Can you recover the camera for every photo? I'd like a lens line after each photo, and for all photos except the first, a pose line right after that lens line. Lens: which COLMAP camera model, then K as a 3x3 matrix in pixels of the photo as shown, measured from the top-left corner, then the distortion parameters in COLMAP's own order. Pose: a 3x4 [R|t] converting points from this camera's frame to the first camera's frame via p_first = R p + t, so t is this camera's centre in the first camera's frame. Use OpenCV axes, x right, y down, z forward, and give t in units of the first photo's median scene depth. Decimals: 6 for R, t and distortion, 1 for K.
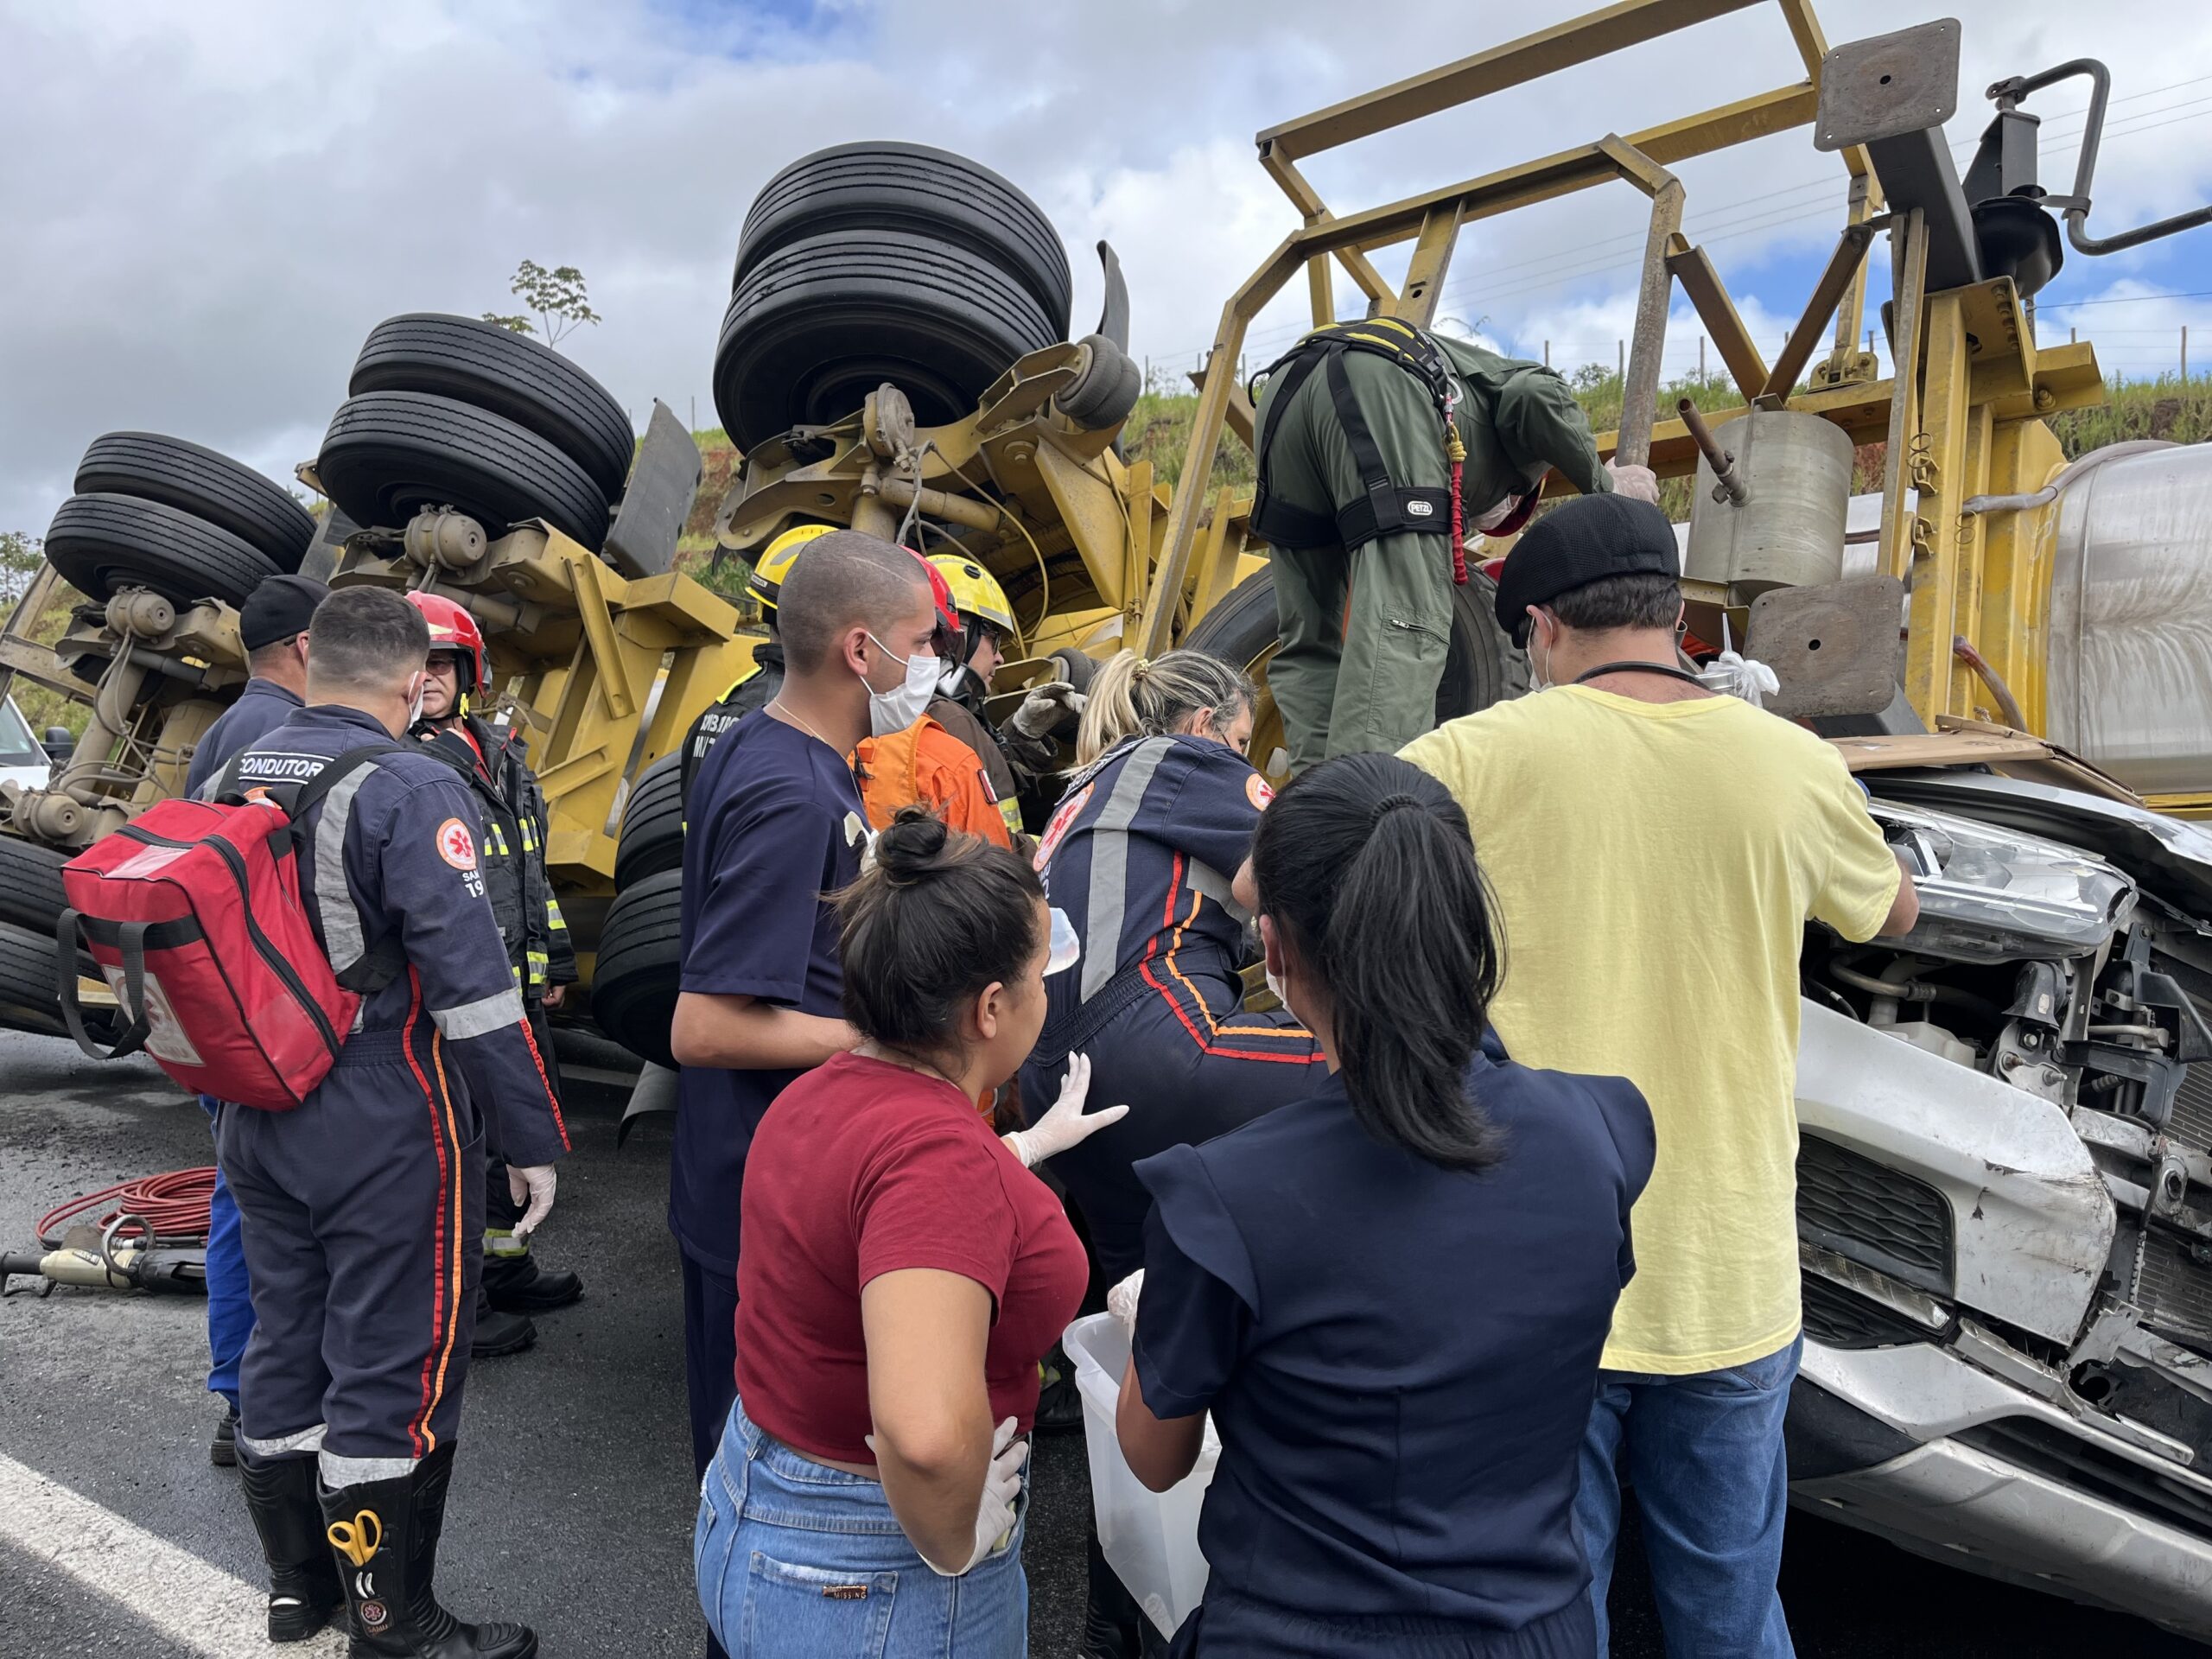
lens RADIAL K [[1636.2, 0, 1092.0], [0, 1636.2, 820.6], [0, 0, 1]] dist [0.057222, -0.059071]
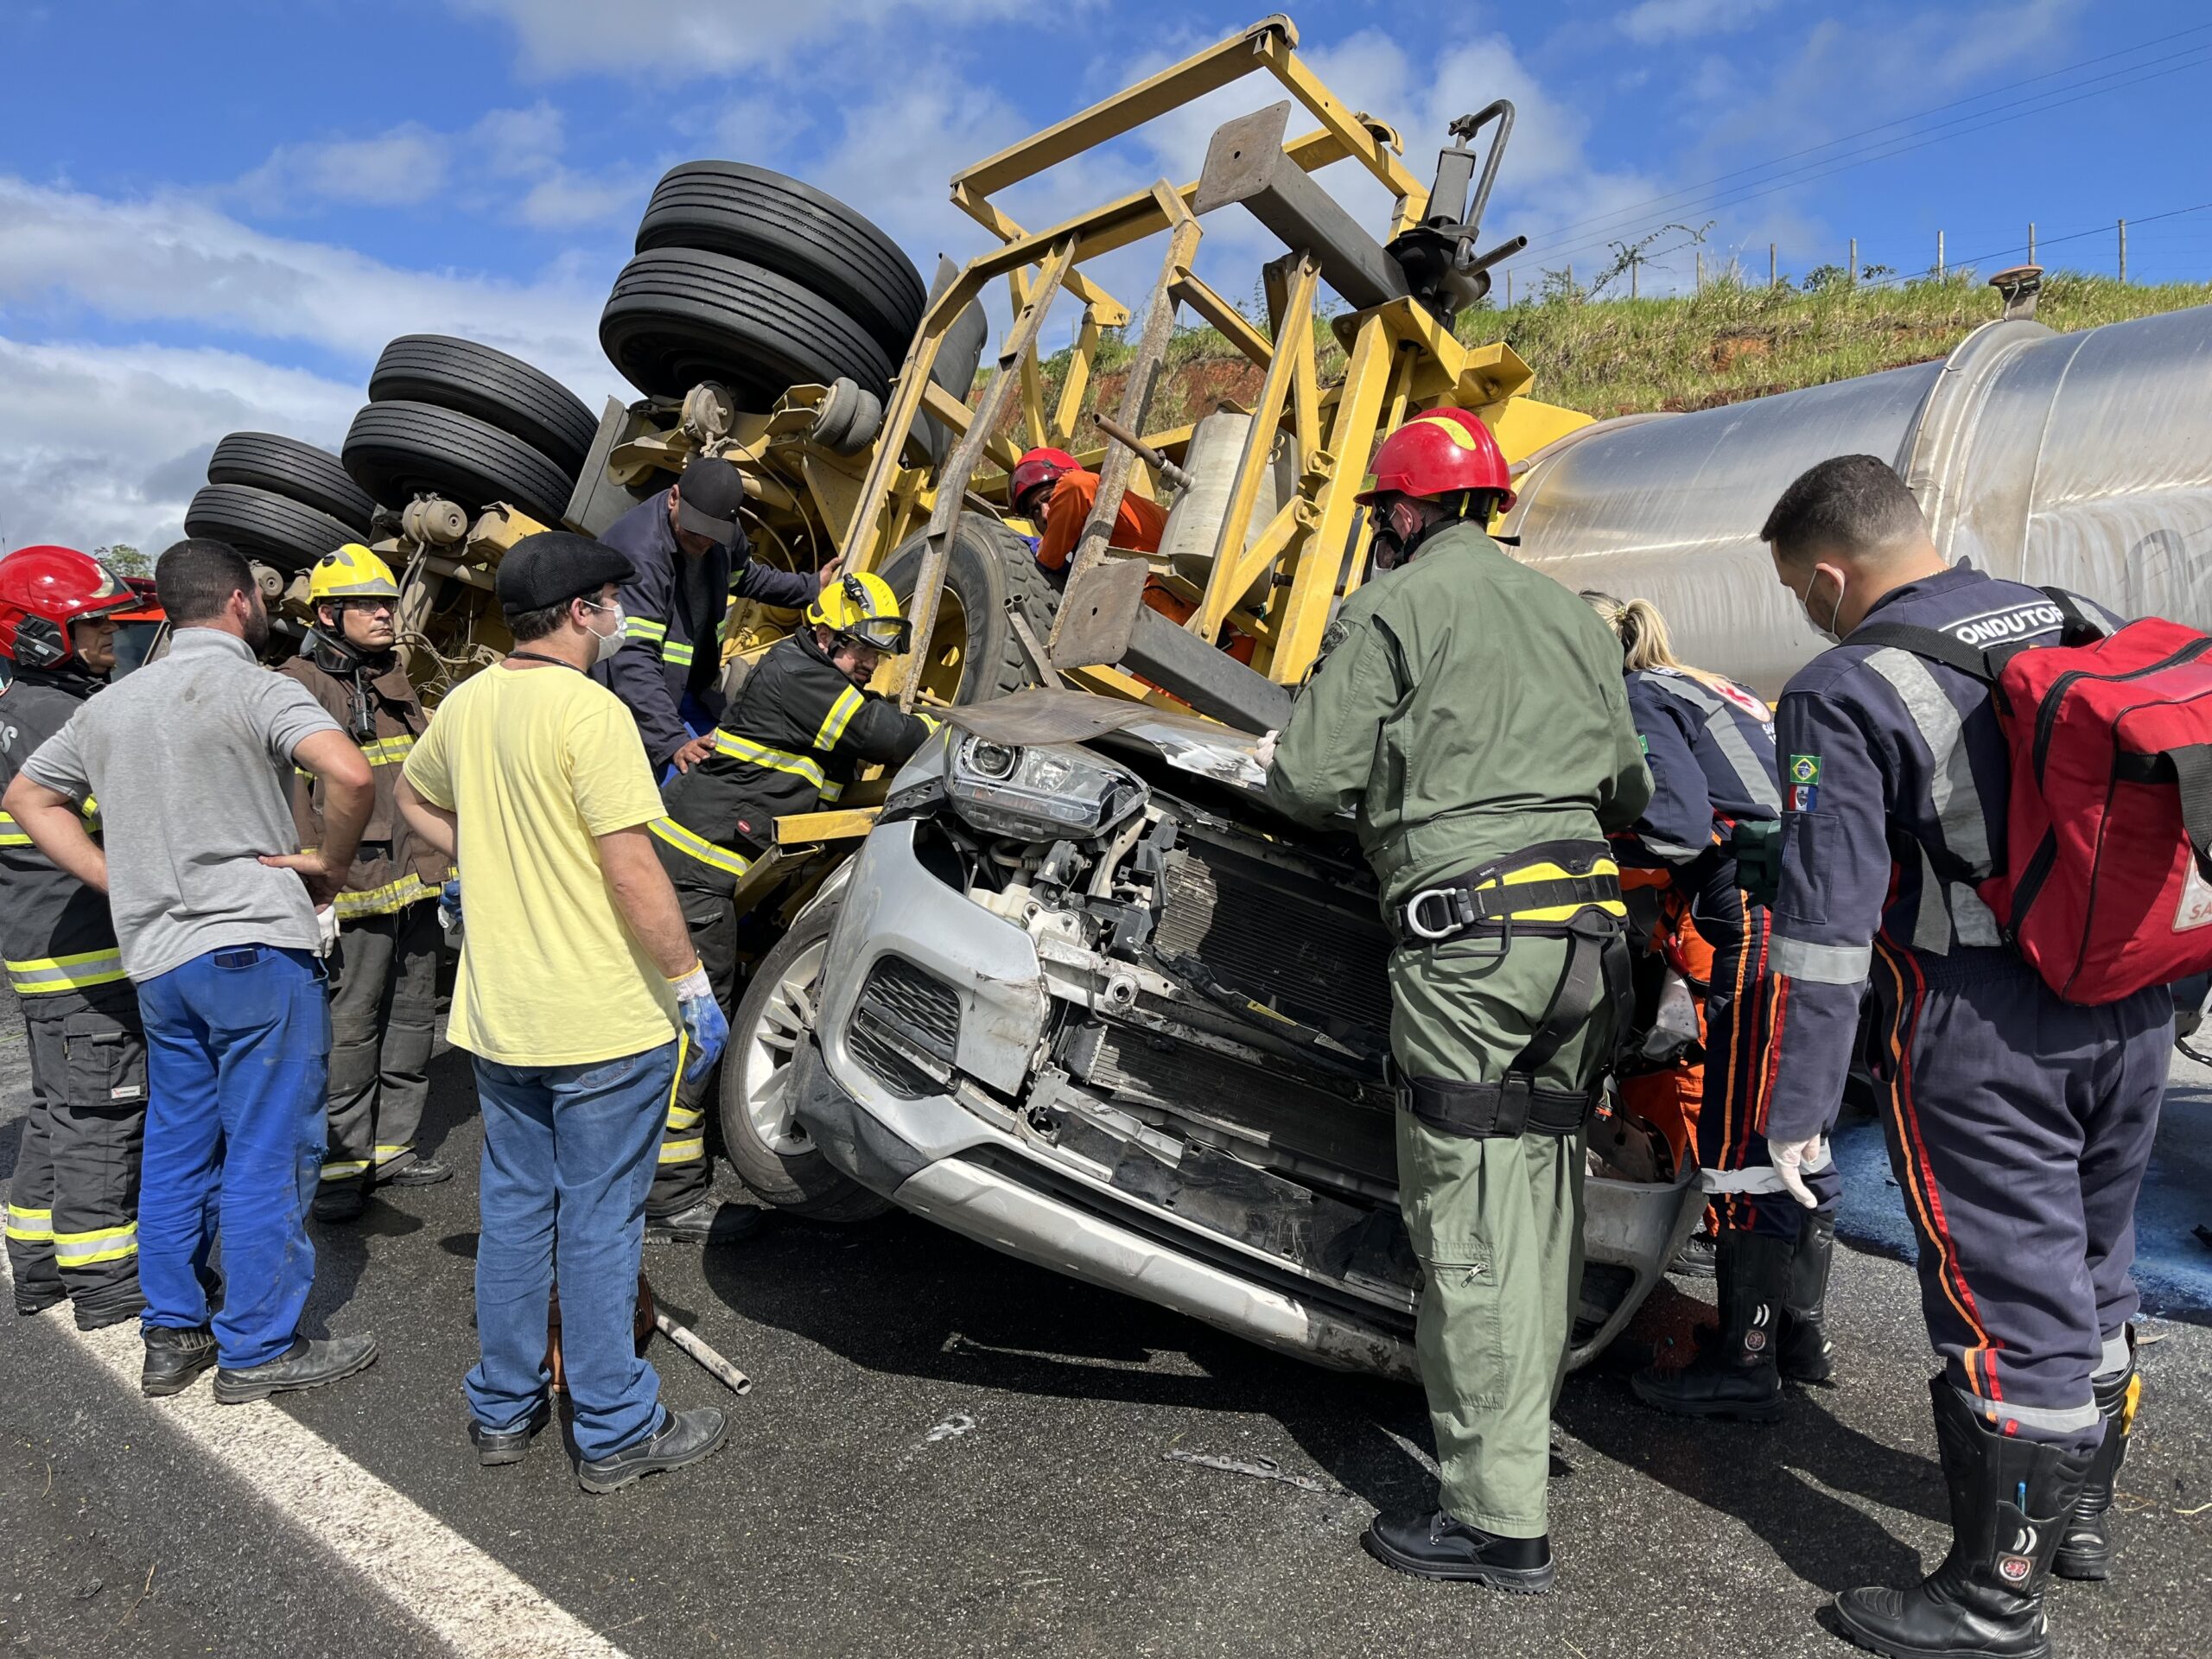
lens RADIAL K [[1661.1, 0, 1115.9], [0, 1661.1, 815.7], [0, 0, 1]] dist [0.072511, -0.097020]
pose [[0.986457, 0.004248, -0.163967, 0.898310], [0.001683, 0.999350, 0.036015, 0.013189], [0.164013, -0.035804, 0.985808, -0.431930]]
